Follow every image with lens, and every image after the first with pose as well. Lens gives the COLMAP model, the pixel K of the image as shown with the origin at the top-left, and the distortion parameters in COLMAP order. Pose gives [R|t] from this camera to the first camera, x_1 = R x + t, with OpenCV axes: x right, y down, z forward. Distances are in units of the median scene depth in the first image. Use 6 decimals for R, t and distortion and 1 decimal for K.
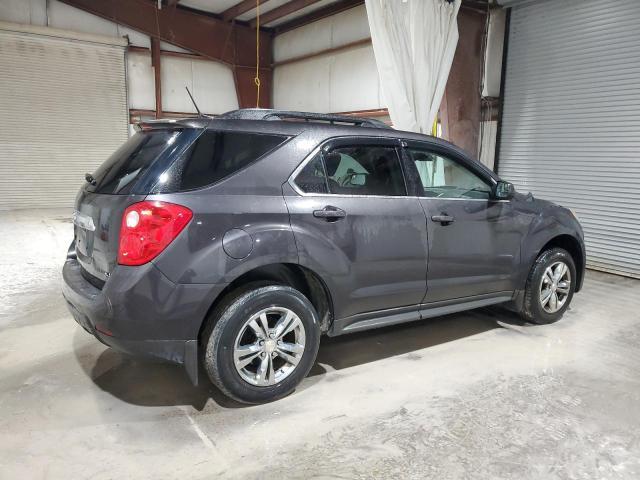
lens RADIAL K [[515.3, 0, 320.0], [0, 515.3, 240.0], [0, 0, 1]] dist [0.010572, 0.011698]
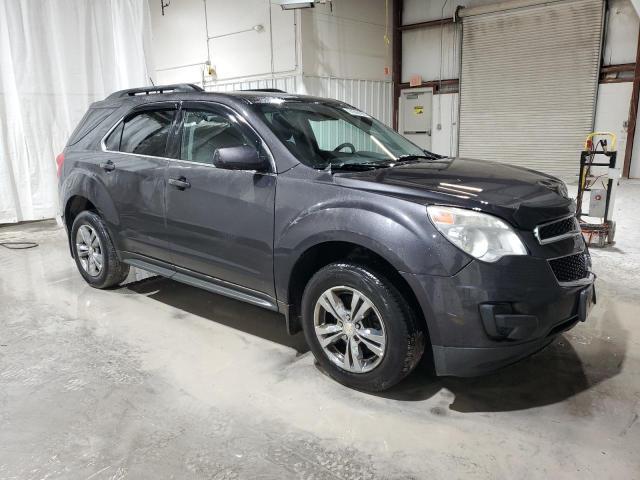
lens RADIAL K [[522.9, 0, 320.0], [0, 522.9, 240.0], [0, 0, 1]] dist [0.032696, 0.002354]
pose [[0.241974, 0.177876, -0.953839, 1.243783], [-0.127868, 0.980325, 0.150377, -0.117792], [0.961820, 0.085578, 0.259958, 0.999184]]
